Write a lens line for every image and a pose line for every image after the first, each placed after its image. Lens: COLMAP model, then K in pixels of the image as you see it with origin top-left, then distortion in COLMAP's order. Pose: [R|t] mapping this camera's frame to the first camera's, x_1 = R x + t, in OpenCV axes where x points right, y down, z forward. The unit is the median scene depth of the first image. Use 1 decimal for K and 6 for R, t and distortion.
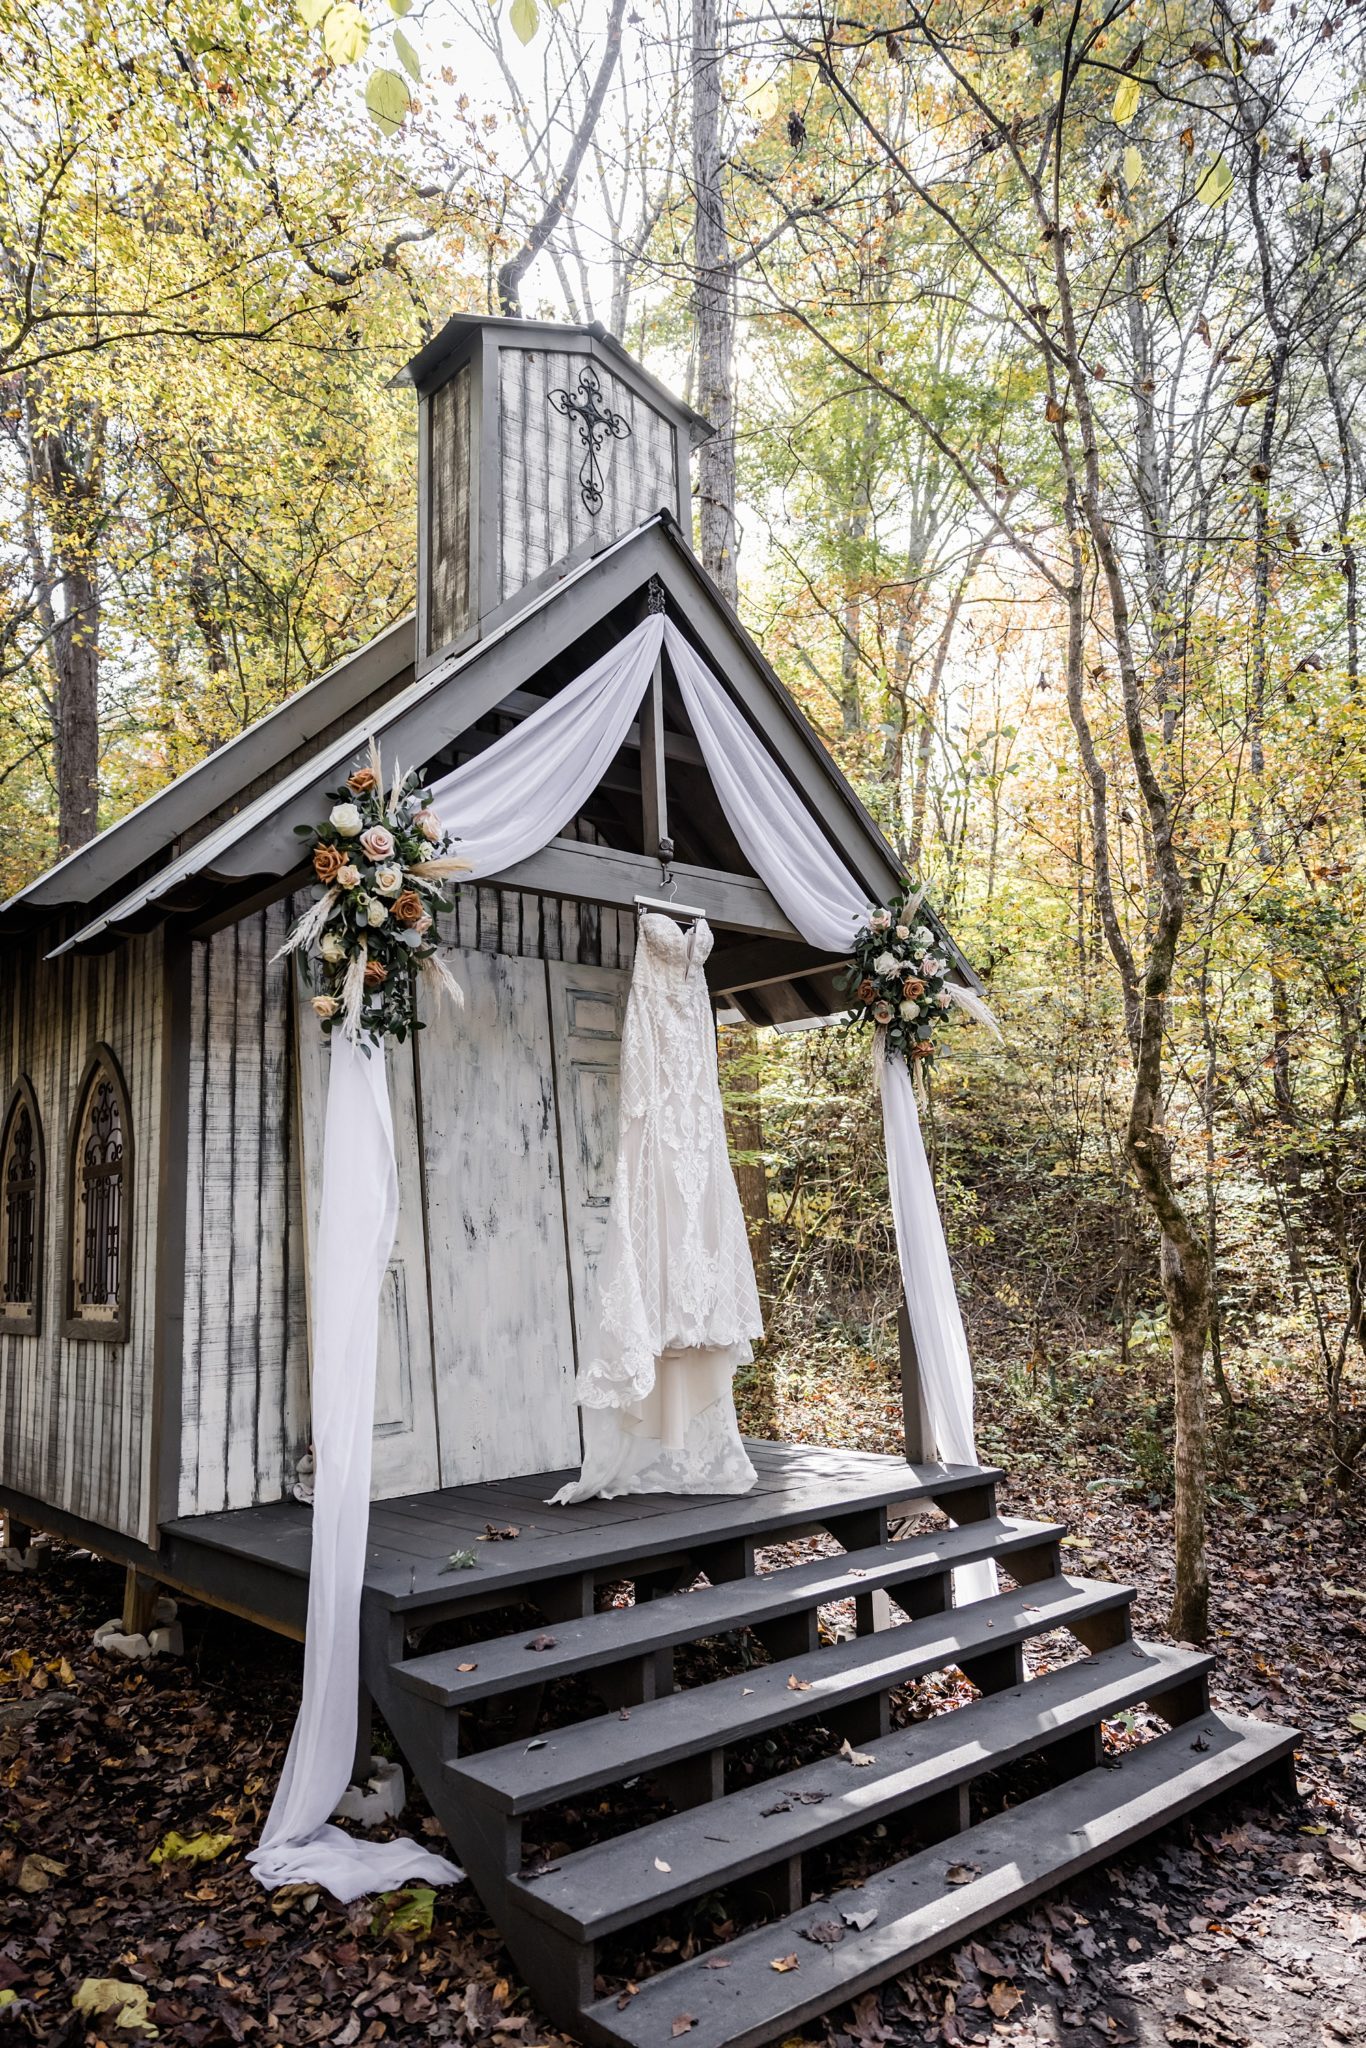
lens RADIAL K [[1416.2, 0, 683.0], [0, 1416.2, 1024.0], [0, 0, 1]] dist [-0.002375, 0.001504]
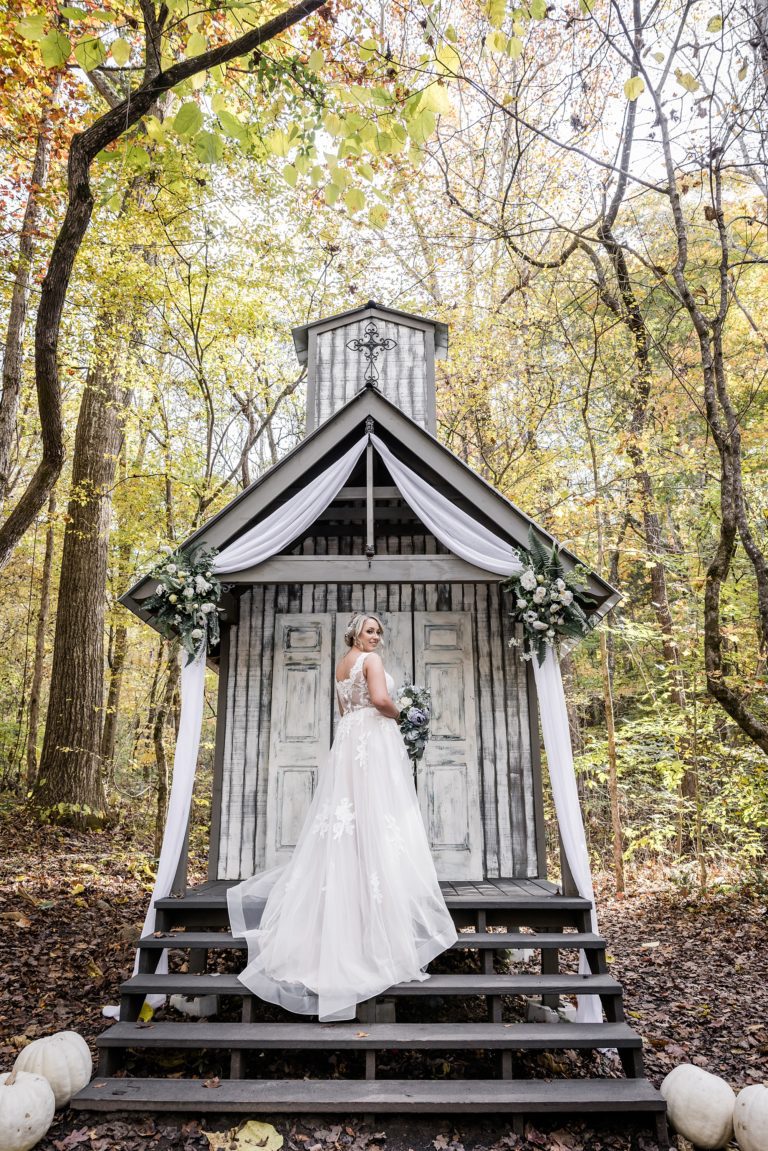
lens RADIAL K [[795.9, 0, 384.0], [0, 795.9, 575.5], [0, 0, 1]] dist [-0.002375, 0.001504]
pose [[0.739177, -0.160693, -0.654061, 0.695654], [0.083978, 0.985532, -0.147224, 0.073193], [0.668255, 0.053898, 0.741977, 0.192570]]
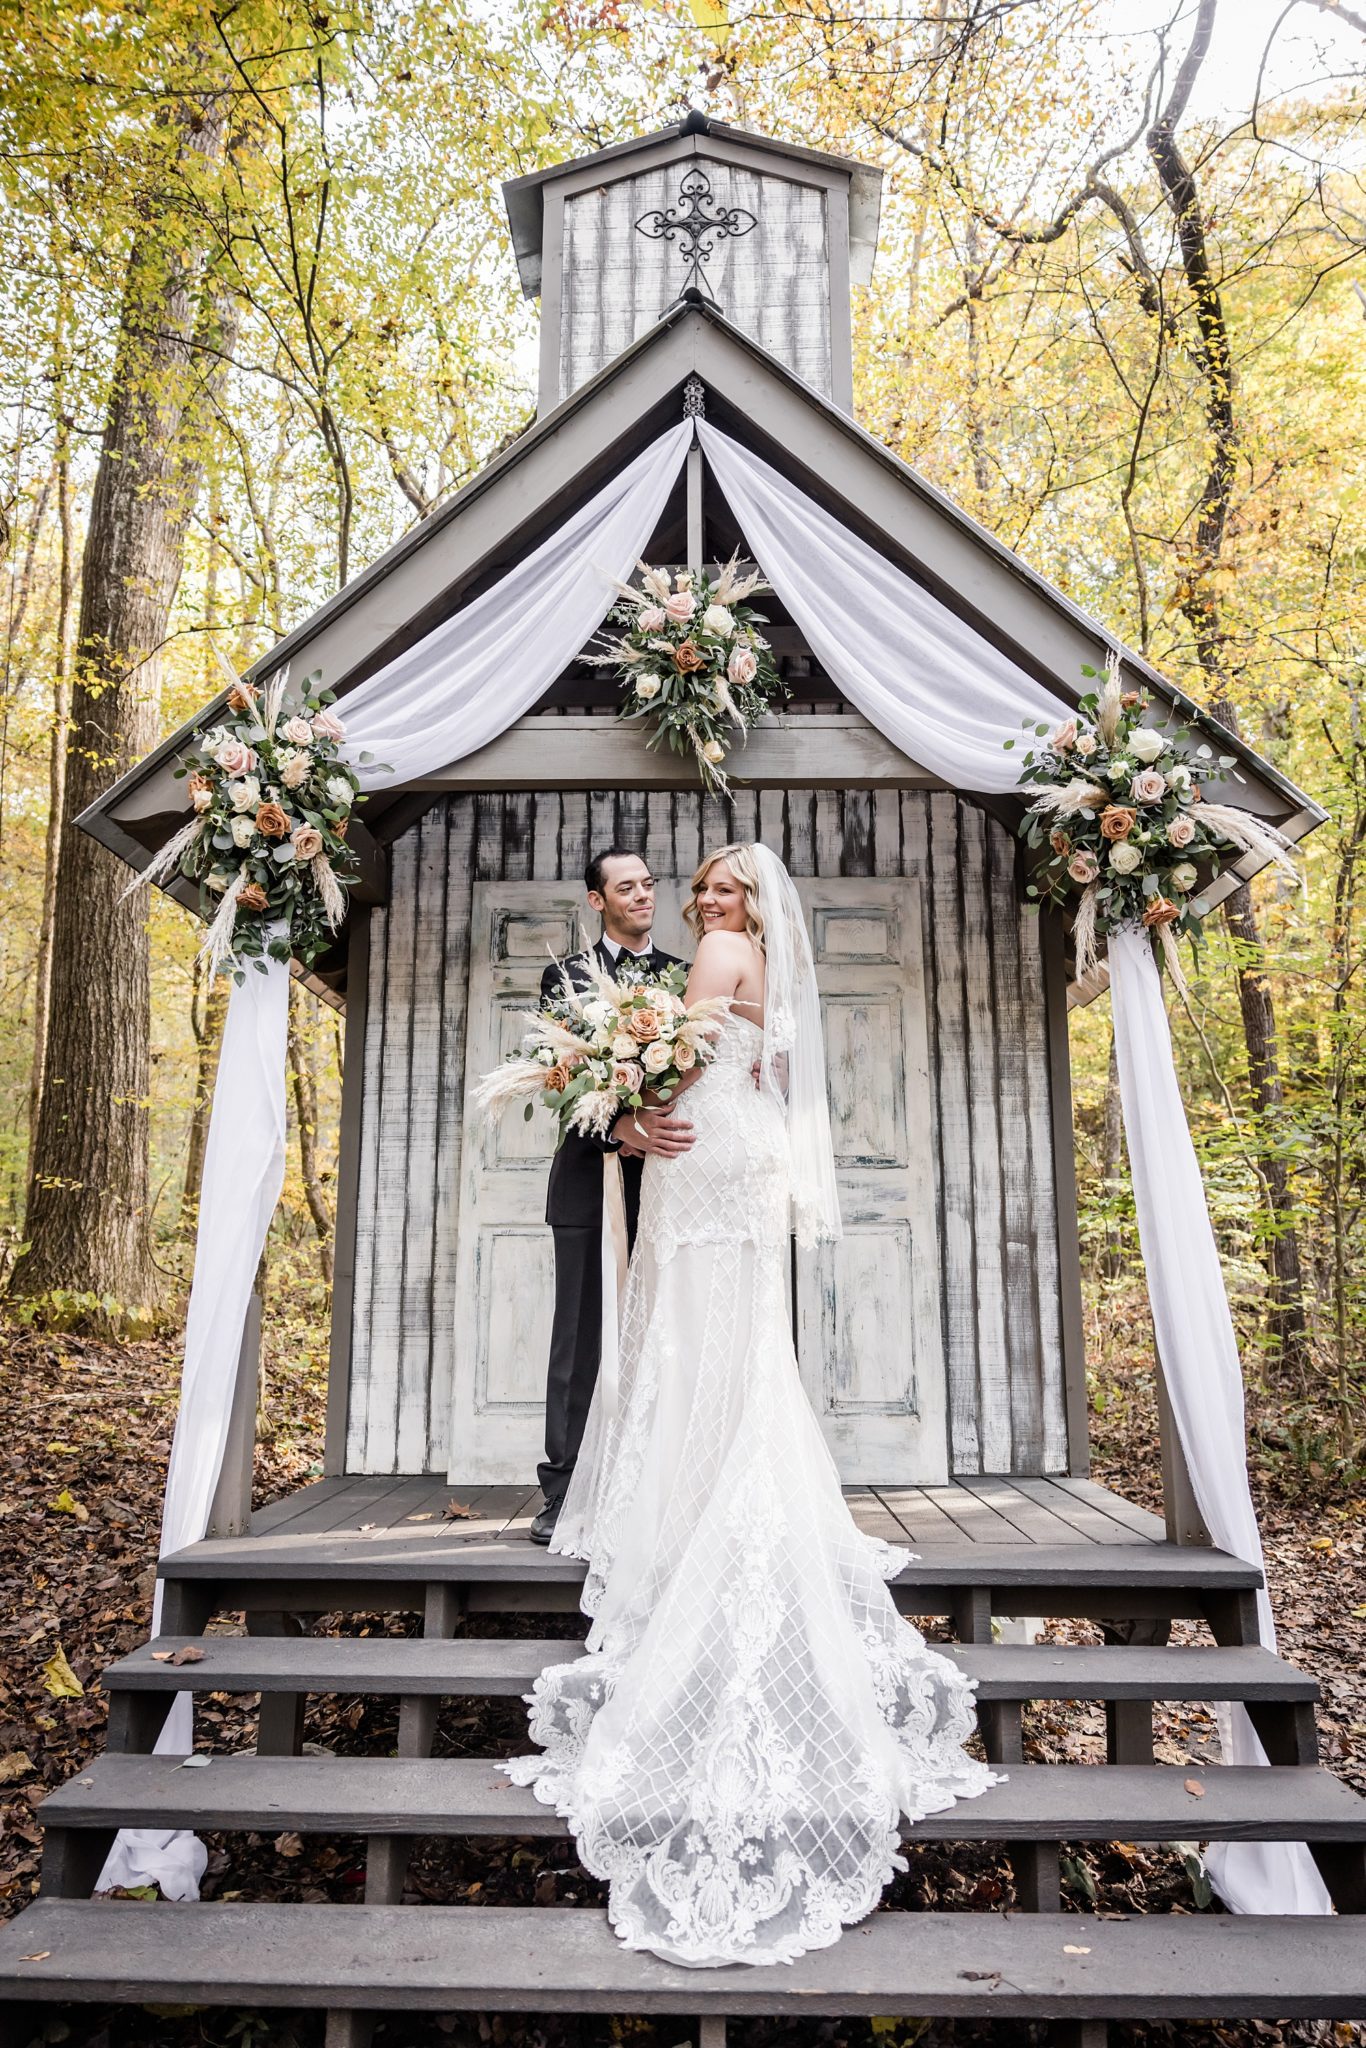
lens RADIAL K [[1383.2, 0, 683.0], [0, 1383.2, 1024.0], [0, 0, 1]] dist [0.002726, 0.000341]
pose [[0.735611, -0.092701, -0.671032, 0.472437], [0.079587, 0.995559, -0.050287, 0.091490], [0.672713, -0.016414, 0.739721, 0.406576]]
